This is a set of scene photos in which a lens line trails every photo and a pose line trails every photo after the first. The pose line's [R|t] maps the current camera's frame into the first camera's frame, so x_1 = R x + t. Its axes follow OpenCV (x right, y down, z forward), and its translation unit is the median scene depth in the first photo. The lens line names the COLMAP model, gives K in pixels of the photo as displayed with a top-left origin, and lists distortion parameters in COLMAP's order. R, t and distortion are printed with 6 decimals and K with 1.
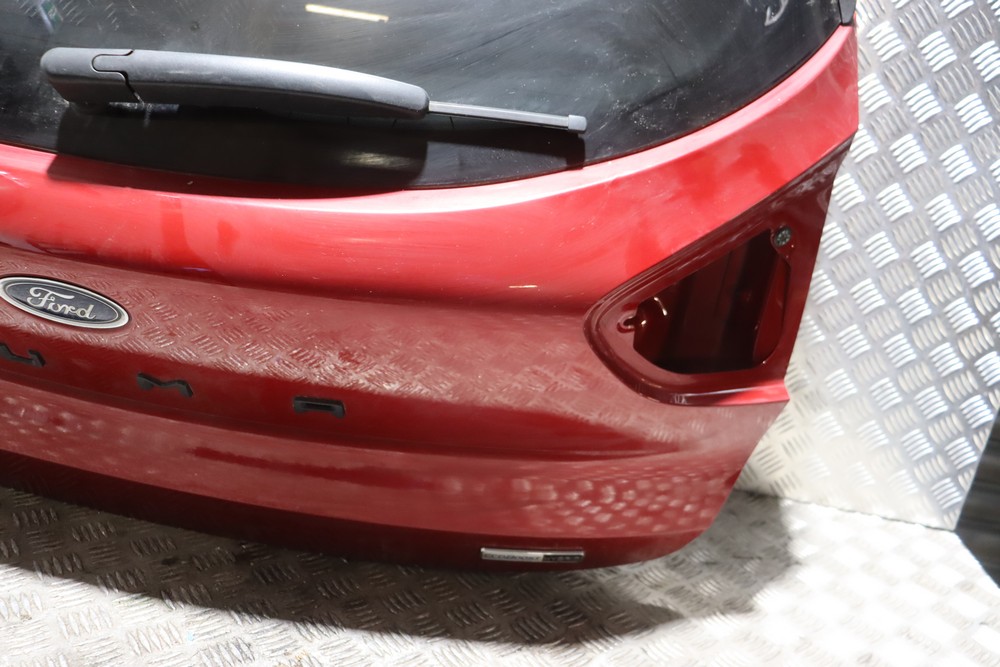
lens RADIAL K [[820.8, 0, 500.0], [0, 820.8, 333.5], [0, 0, 1]] dist [-0.178452, 0.148436]
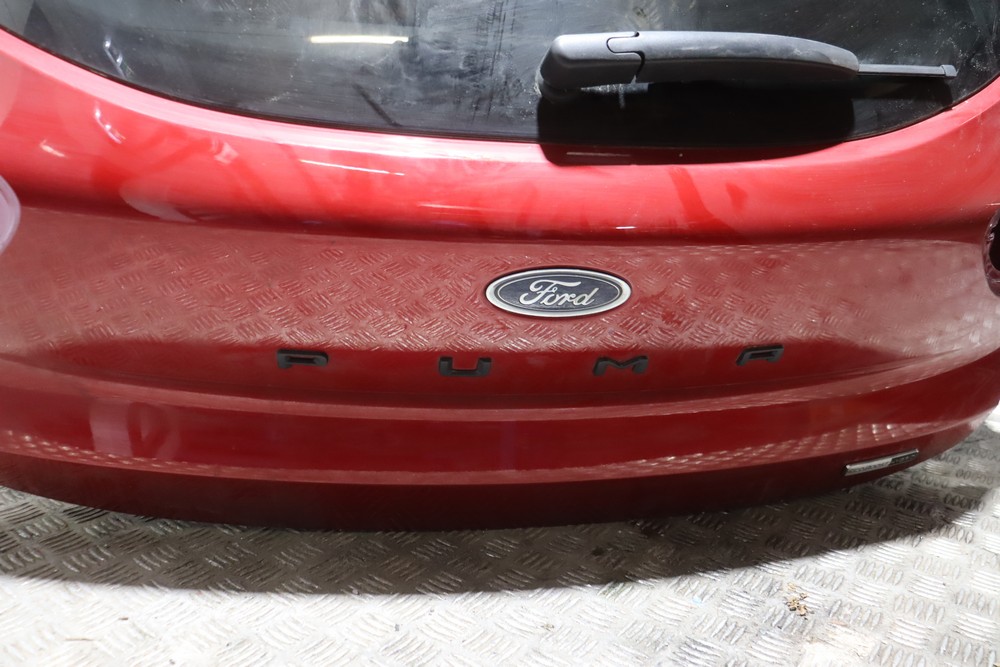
lens RADIAL K [[820.8, 0, 500.0], [0, 820.8, 333.5], [0, 0, 1]] dist [-0.178452, 0.148436]
pose [[0.960425, -0.187189, 0.206262, -0.670738], [0.193924, 0.980934, -0.012751, 0.007049], [-0.199942, 0.052246, 0.978414, 0.013437]]
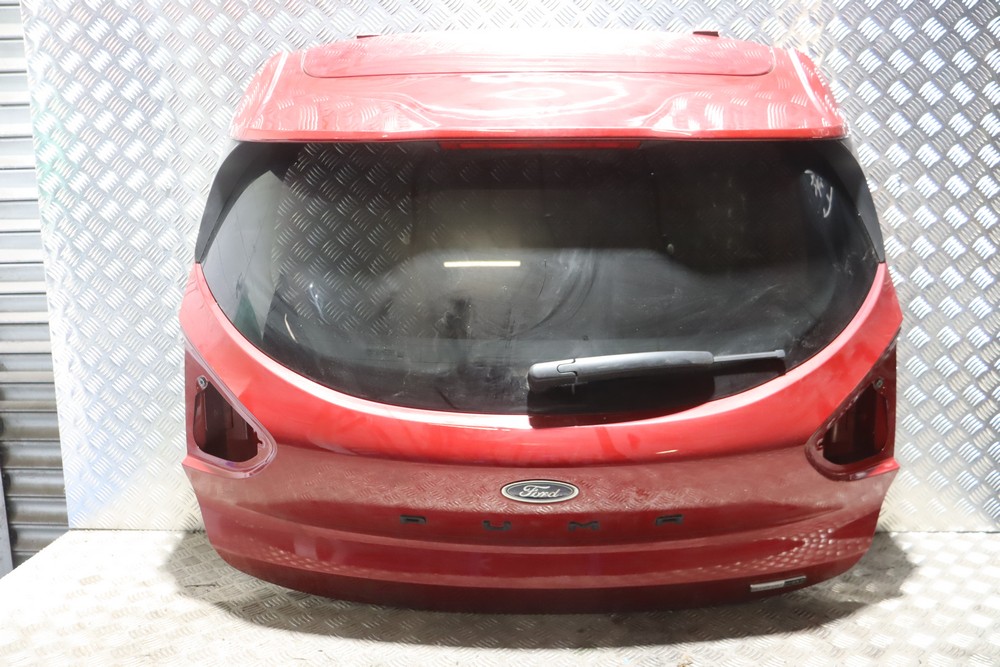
lens RADIAL K [[820.8, 0, 500.0], [0, 820.8, 333.5], [0, 0, 1]] dist [-0.178452, 0.148436]
pose [[0.983042, -0.181402, 0.026856, -0.502229], [0.183366, 0.970633, -0.155722, -0.095146], [0.002181, 0.158006, 0.987436, -0.788781]]
